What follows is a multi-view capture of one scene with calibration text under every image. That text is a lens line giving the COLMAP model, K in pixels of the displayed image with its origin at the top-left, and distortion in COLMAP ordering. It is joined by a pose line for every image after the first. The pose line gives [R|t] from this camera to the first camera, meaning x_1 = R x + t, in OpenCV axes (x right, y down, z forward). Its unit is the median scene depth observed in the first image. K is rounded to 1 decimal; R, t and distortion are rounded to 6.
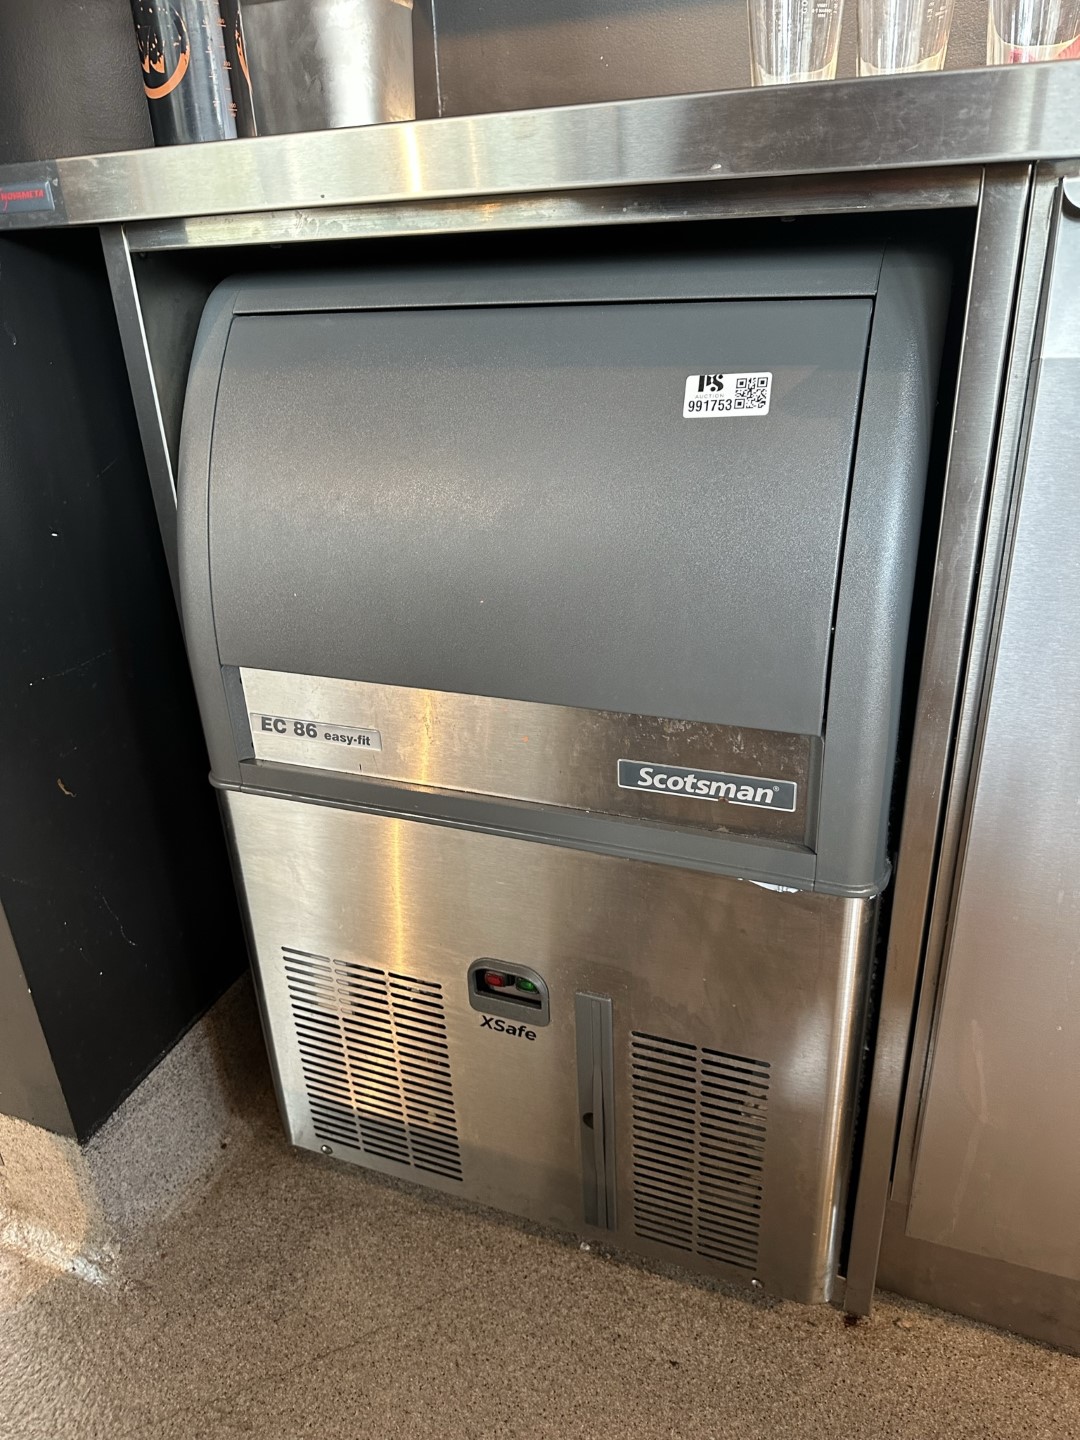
lens RADIAL K [[1008.8, 0, 544.4], [0, 1008.8, 743.5], [0, 0, 1]] dist [0.100466, -0.166972]
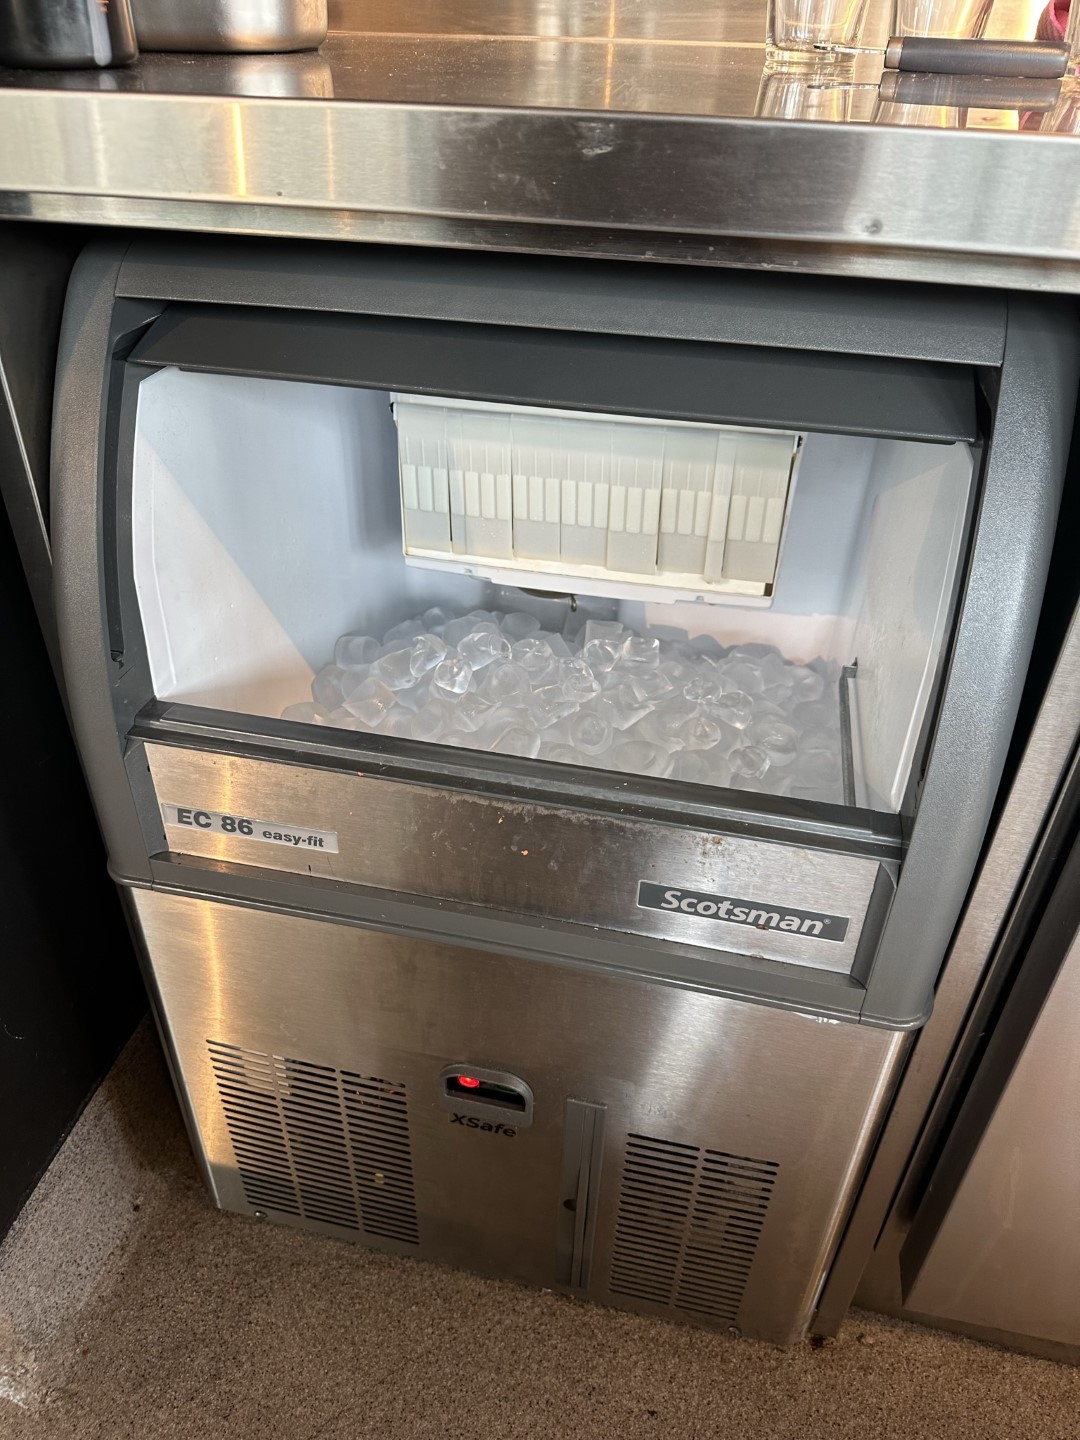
lens RADIAL K [[995.1, 0, 540.0], [0, 995.1, 720.0], [0, 0, 1]] dist [0.025799, -0.045097]
pose [[0.985224, -0.032617, 0.168134, -0.115712], [0.006436, 0.988055, 0.153966, -0.196592], [-0.171148, -0.150609, 0.973666, 0.176571]]
